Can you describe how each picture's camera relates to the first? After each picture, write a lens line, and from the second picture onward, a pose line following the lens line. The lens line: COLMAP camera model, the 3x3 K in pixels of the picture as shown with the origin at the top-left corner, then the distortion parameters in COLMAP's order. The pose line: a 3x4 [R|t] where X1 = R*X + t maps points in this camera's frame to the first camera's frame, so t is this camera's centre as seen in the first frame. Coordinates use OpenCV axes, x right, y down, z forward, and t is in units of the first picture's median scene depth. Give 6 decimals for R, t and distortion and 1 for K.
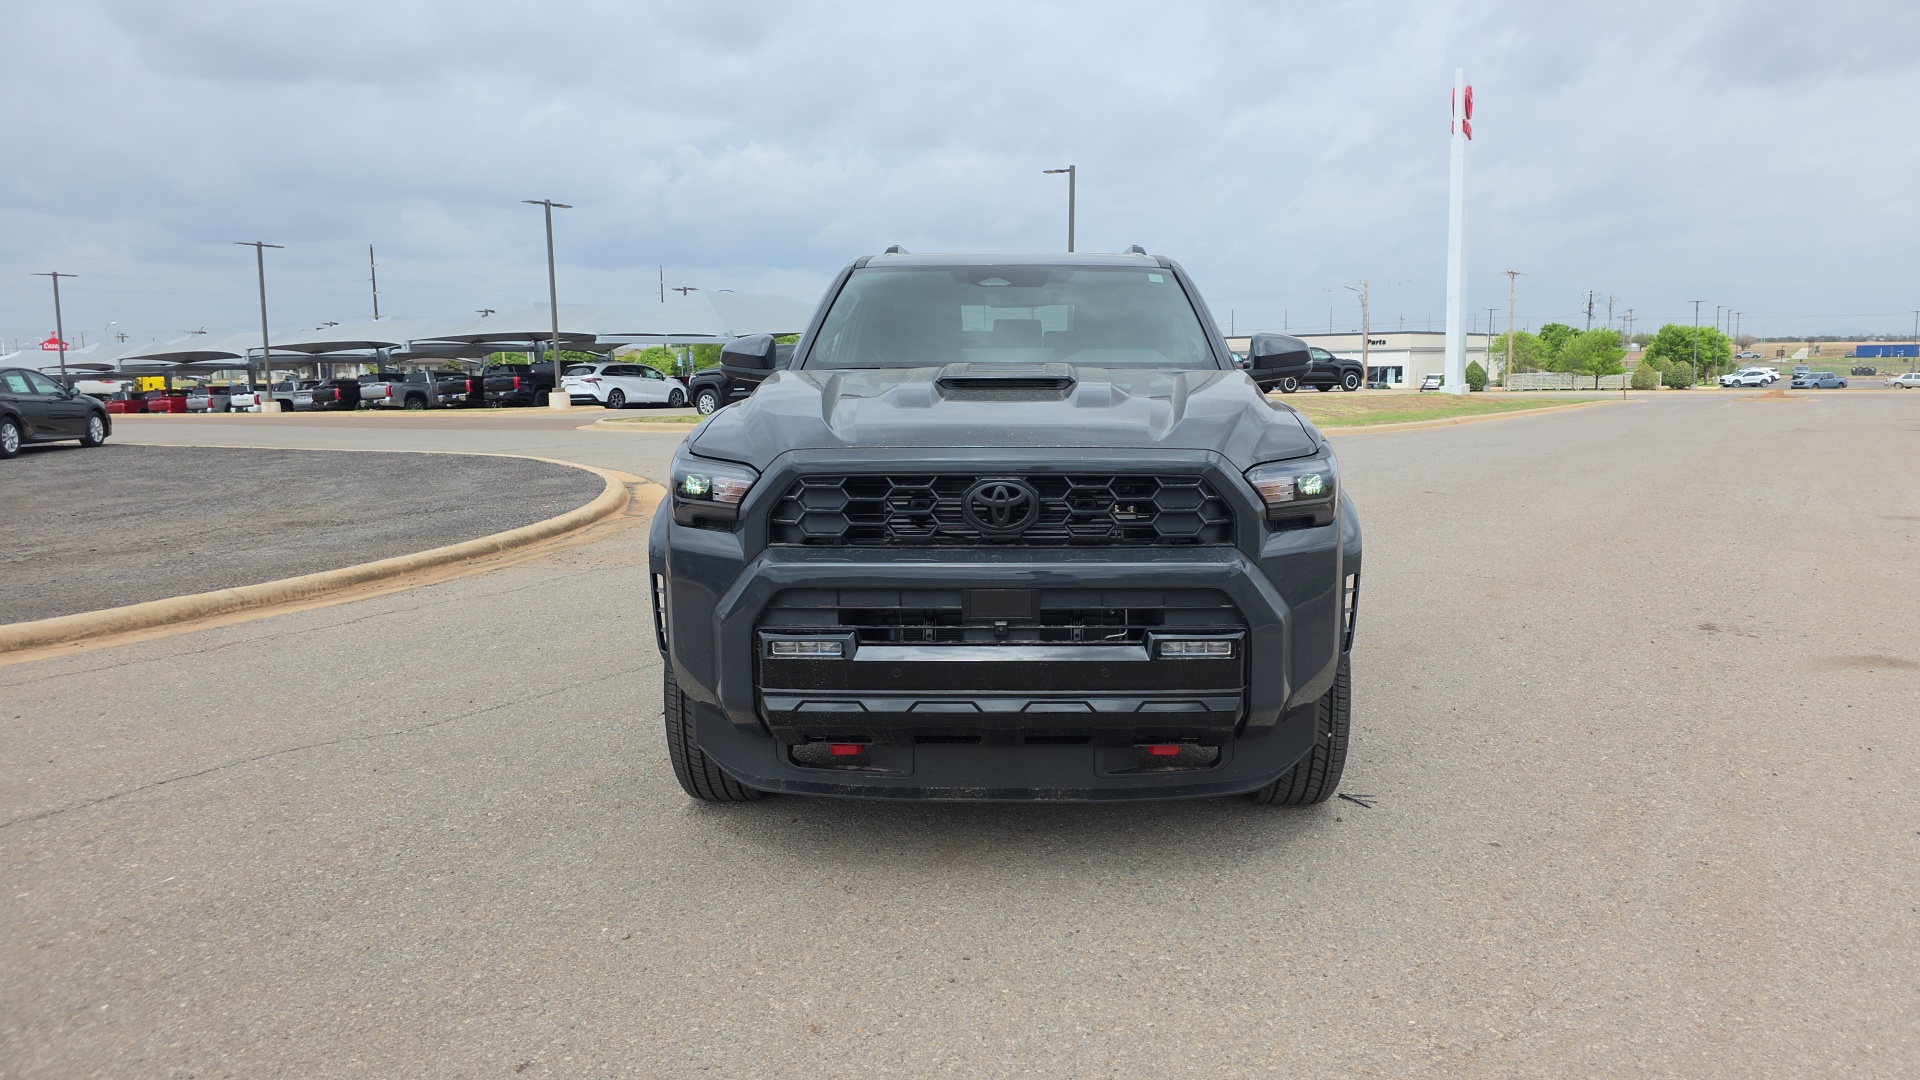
lens RADIAL K [[1314.1, 0, 998.7], [0, 1314.1, 514.0], [0, 0, 1]] dist [0.062171, -0.066578]
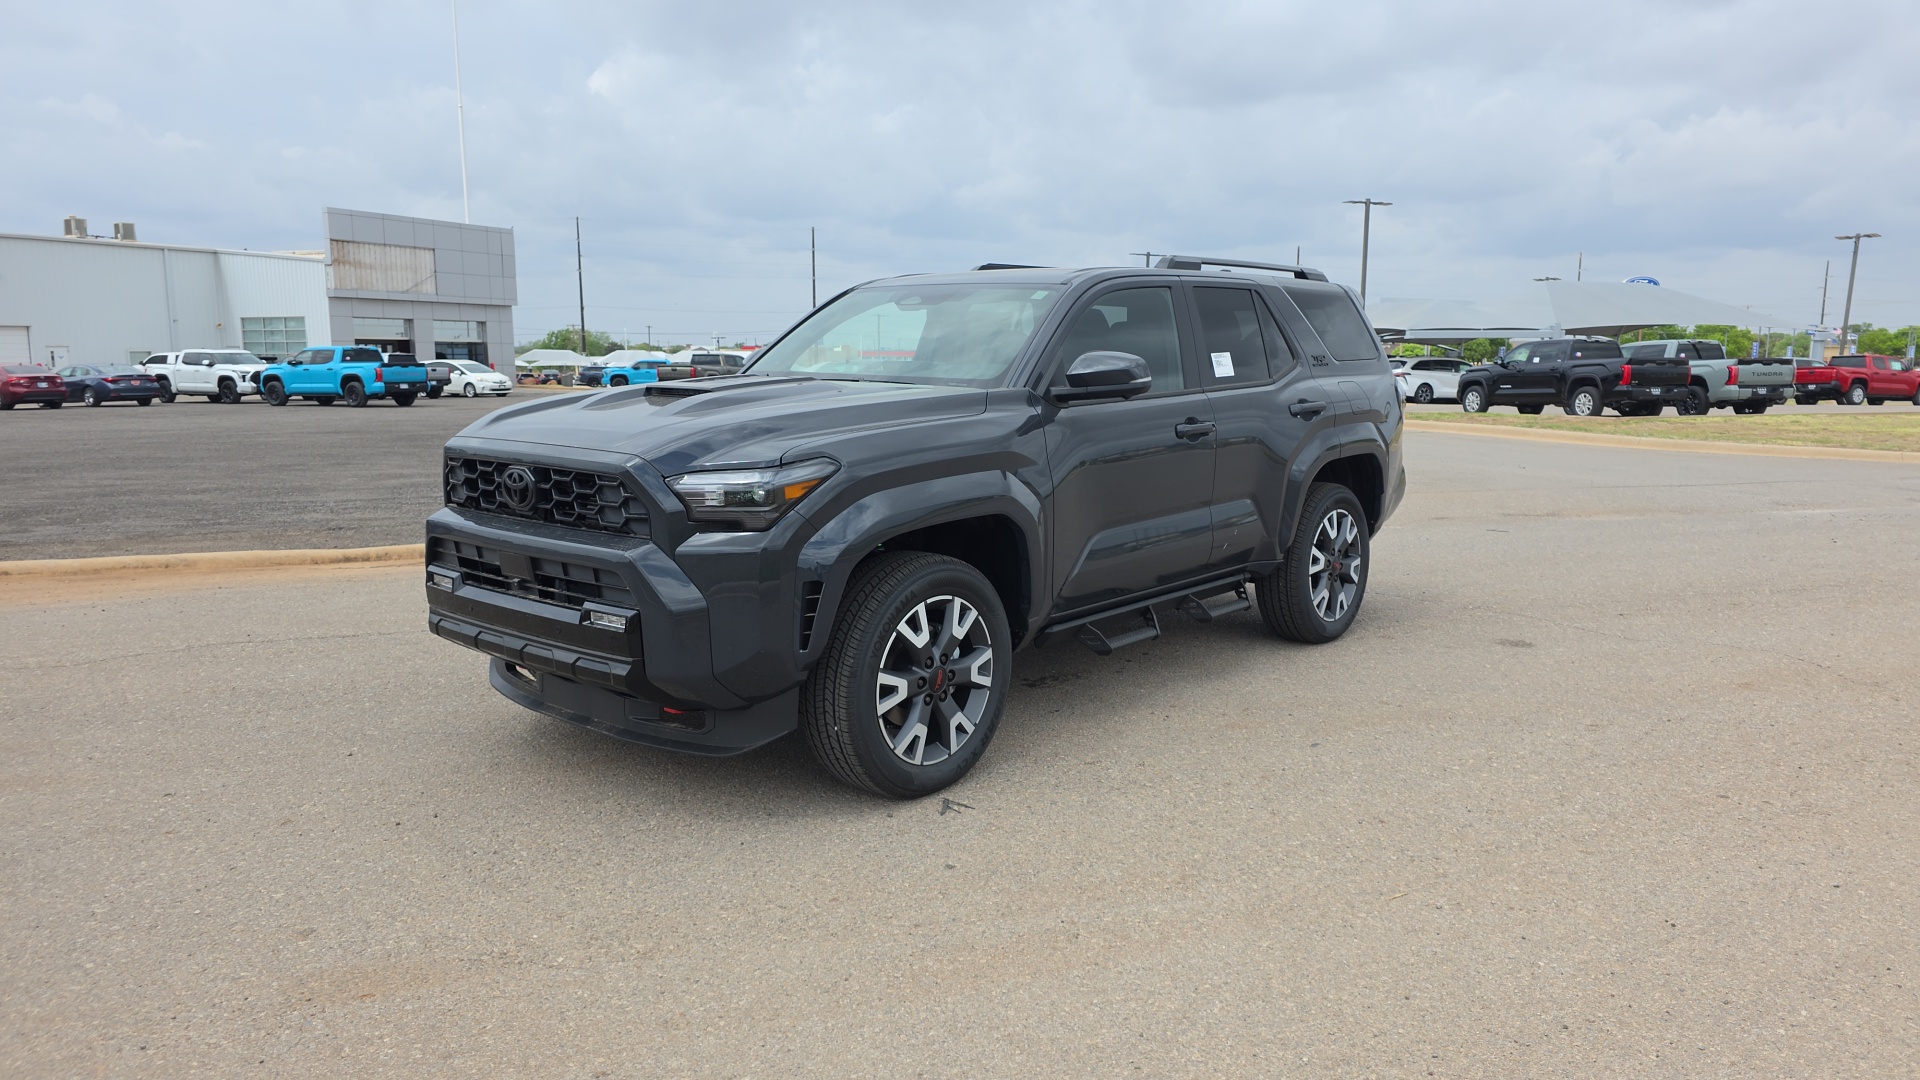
lens RADIAL K [[1314.1, 0, 1058.9], [0, 1314.1, 569.7], [0, 0, 1]] dist [0.062171, -0.066578]
pose [[0.776582, 0.112775, -0.619840, 0.137073], [-0.082894, 0.993585, 0.076919, -0.007922], [0.624538, -0.008353, 0.780949, 0.035665]]
